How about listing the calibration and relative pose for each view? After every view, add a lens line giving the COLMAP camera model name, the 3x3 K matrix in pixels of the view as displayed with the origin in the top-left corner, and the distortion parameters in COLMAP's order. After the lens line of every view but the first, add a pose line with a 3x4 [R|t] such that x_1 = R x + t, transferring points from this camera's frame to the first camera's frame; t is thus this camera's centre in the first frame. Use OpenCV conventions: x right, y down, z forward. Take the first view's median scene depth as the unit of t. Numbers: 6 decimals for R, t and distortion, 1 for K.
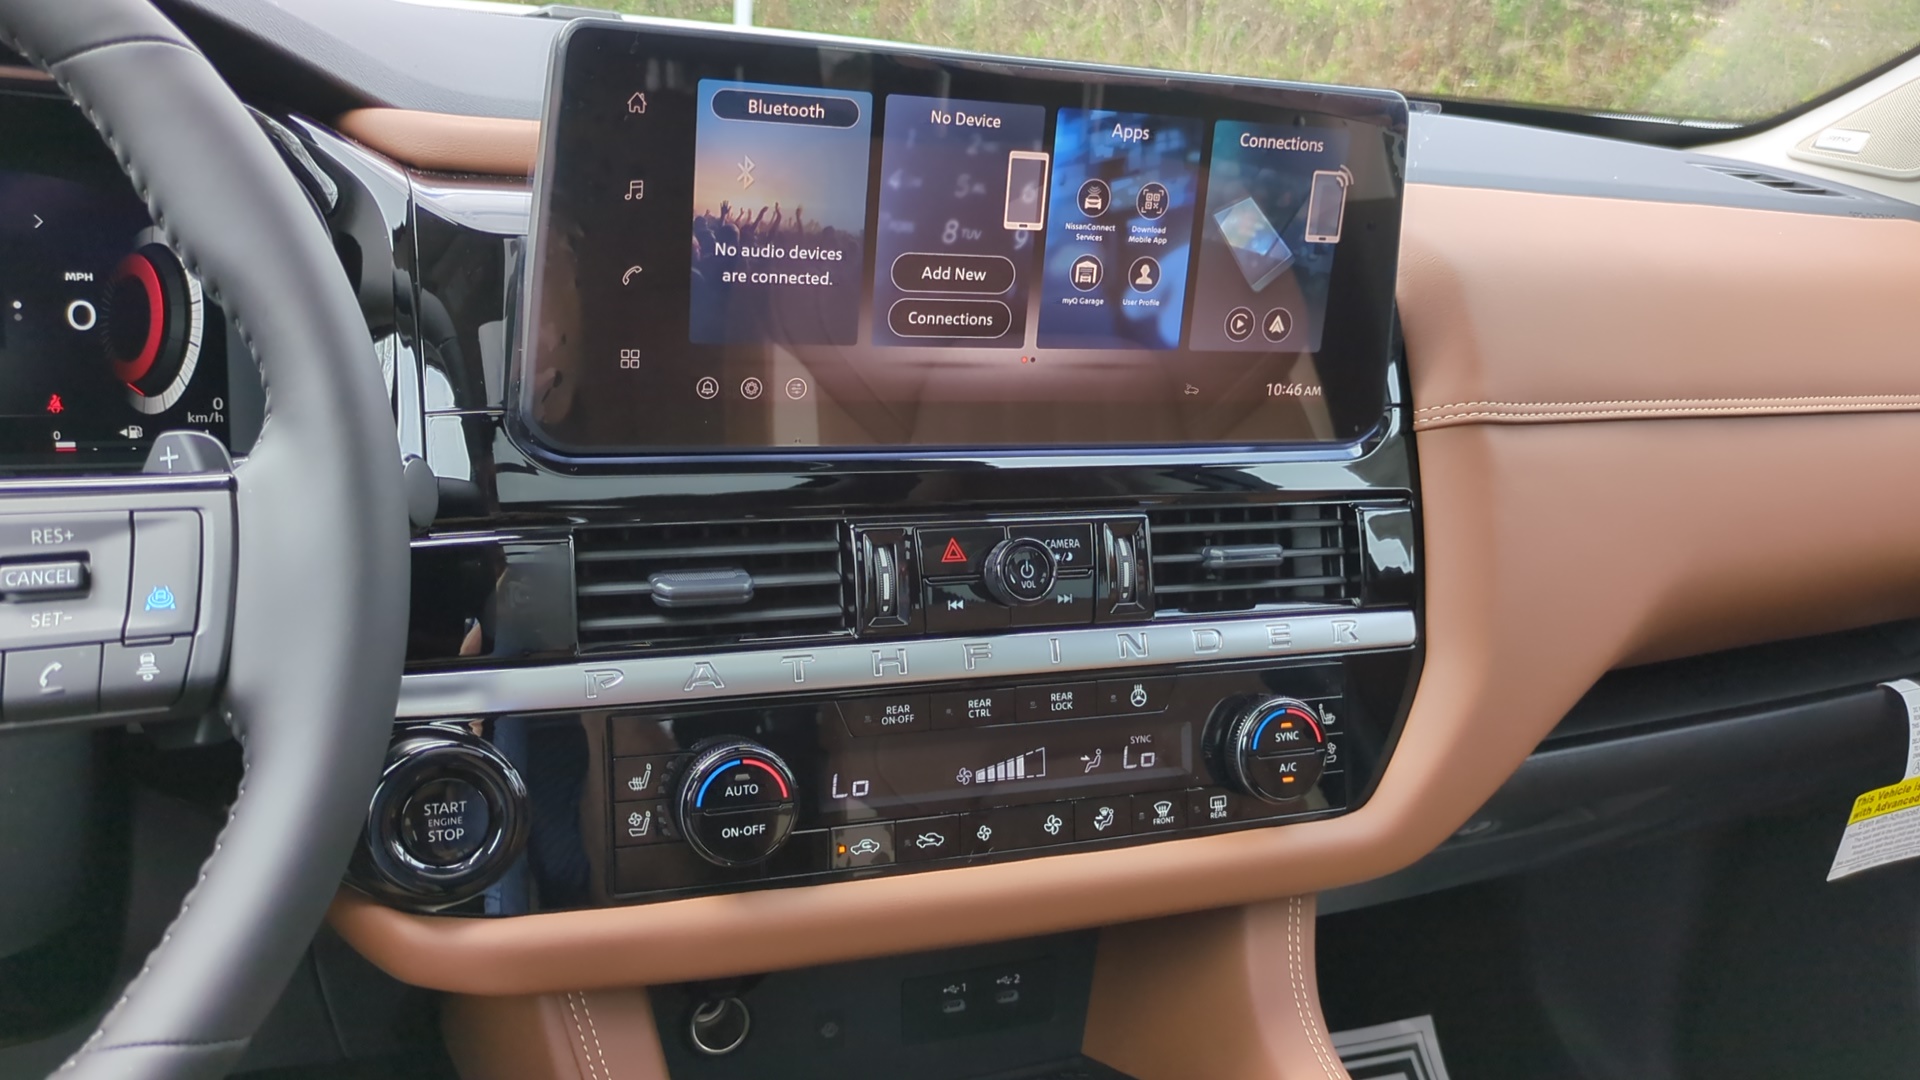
lens RADIAL K [[1687.0, 0, 959.2], [0, 1687.0, 511.5], [0, 0, 1]] dist [0.050566, -0.093408]
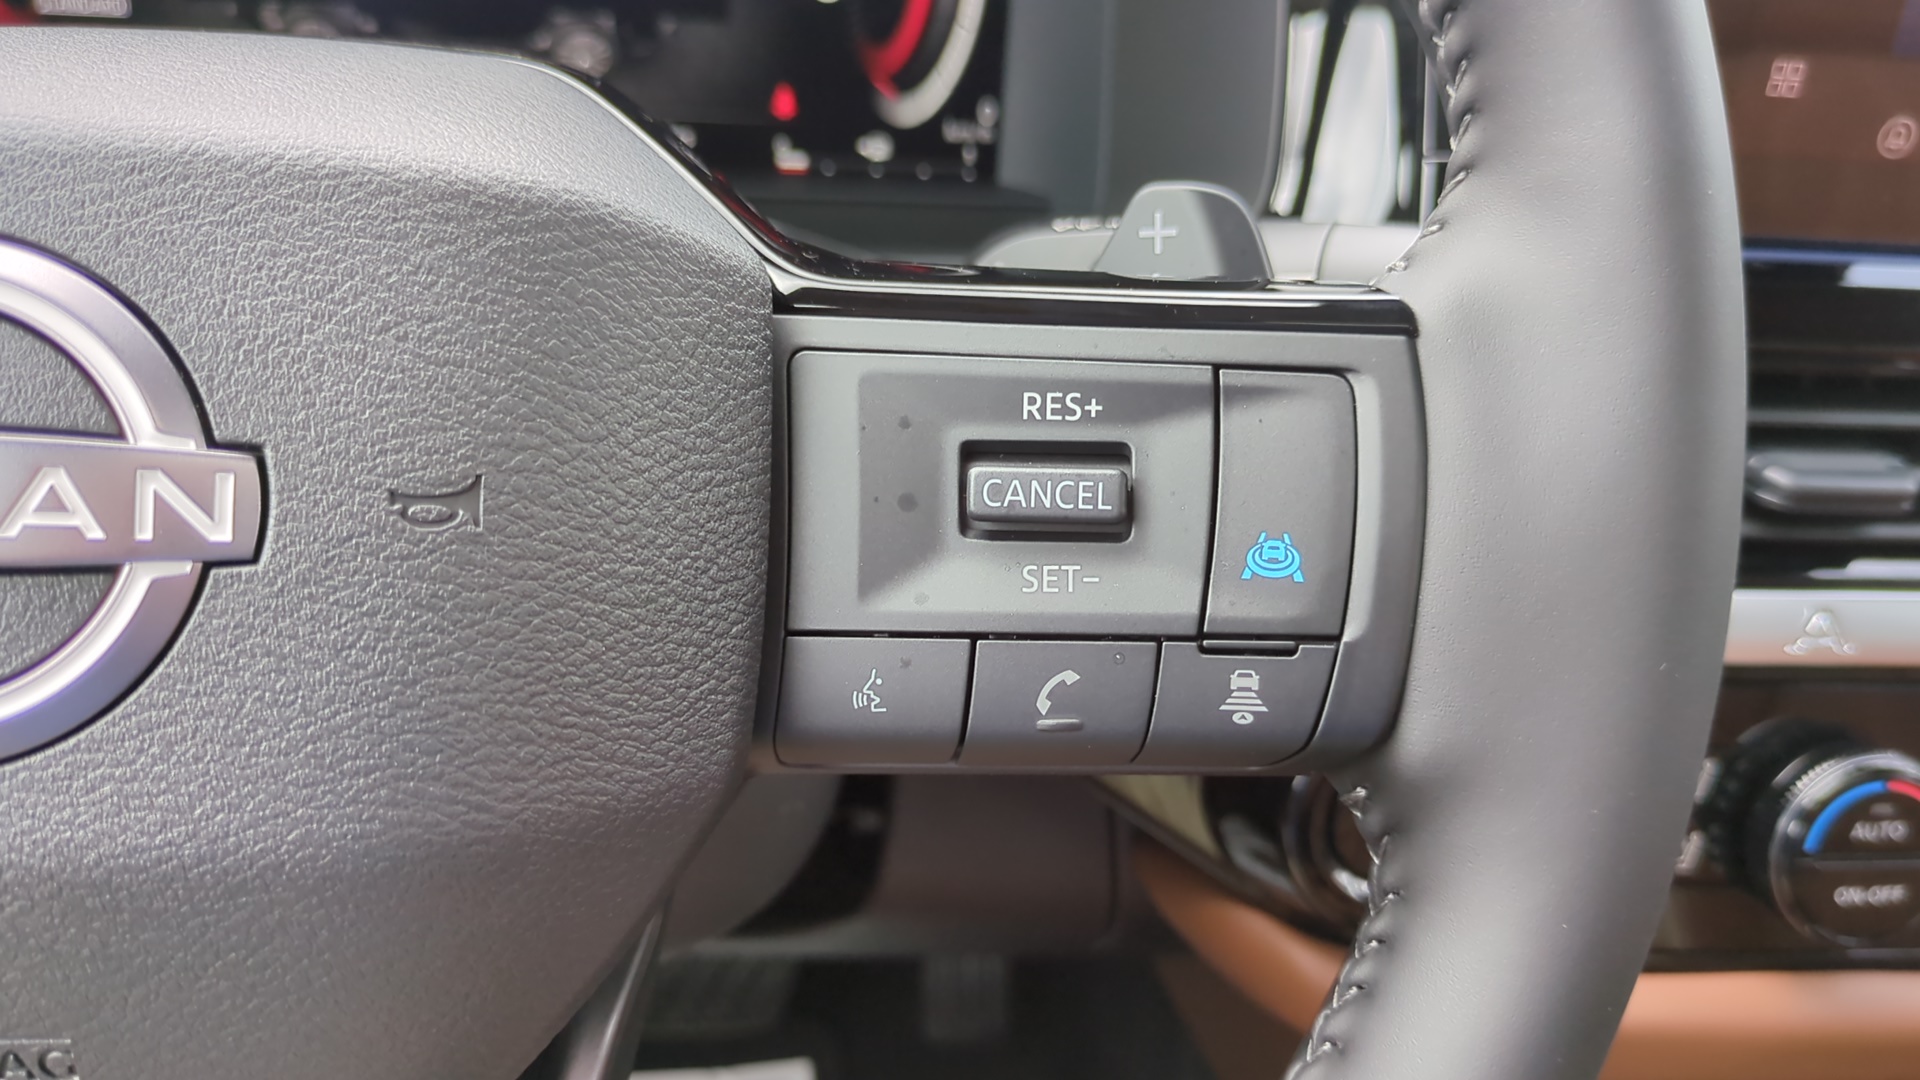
lens RADIAL K [[1687.0, 0, 973.8], [0, 1687.0, 534.3], [0, 0, 1]] dist [0.050566, -0.093408]
pose [[0.963621, 0.114344, -0.241580, -0.275675], [-0.069734, 0.980119, 0.185750, -0.024332], [0.258017, -0.162146, 0.952437, 0.329146]]
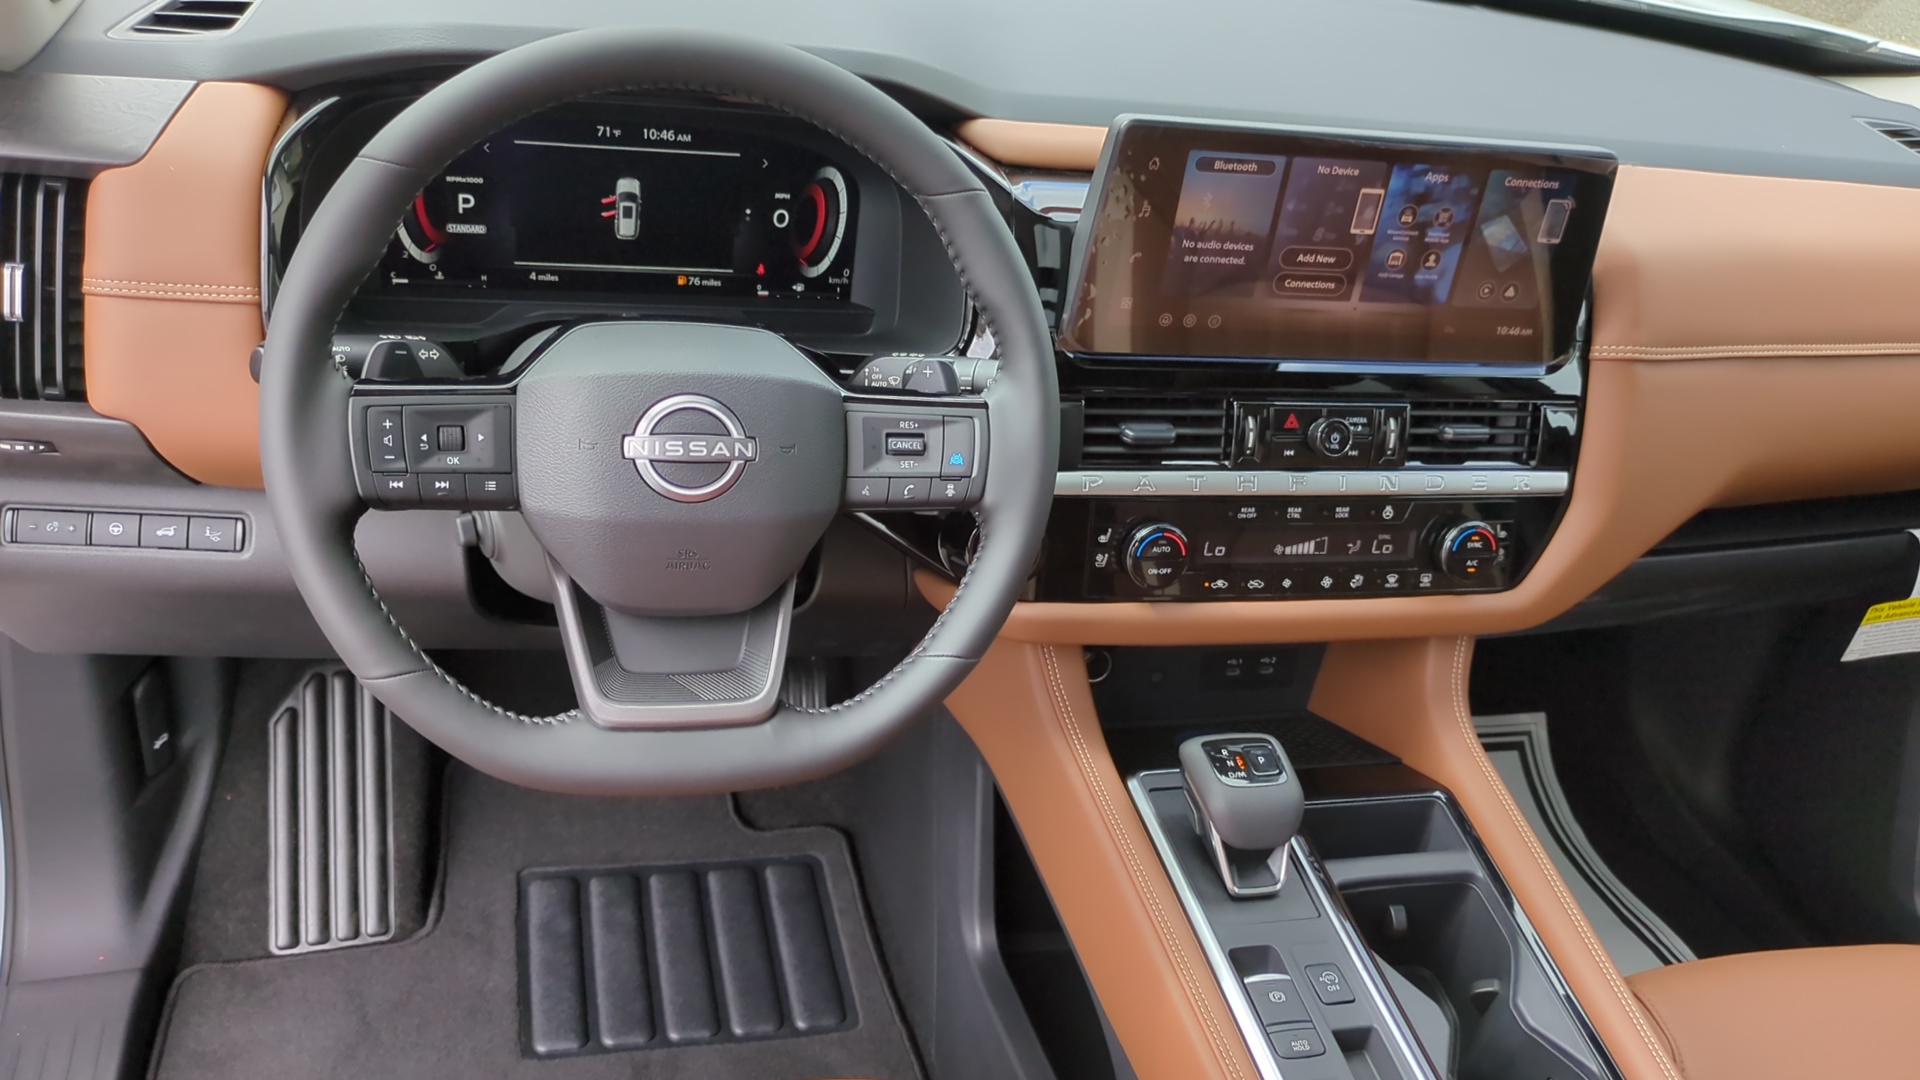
lens RADIAL K [[1687.0, 0, 948.0], [0, 1687.0, 523.0], [0, 0, 1]] dist [0.050566, -0.093408]
pose [[0.989052, 0.113783, -0.093970, -0.170405], [-0.090938, 0.971448, 0.219132, -0.213773], [0.116221, -0.208188, 0.971159, -0.695319]]
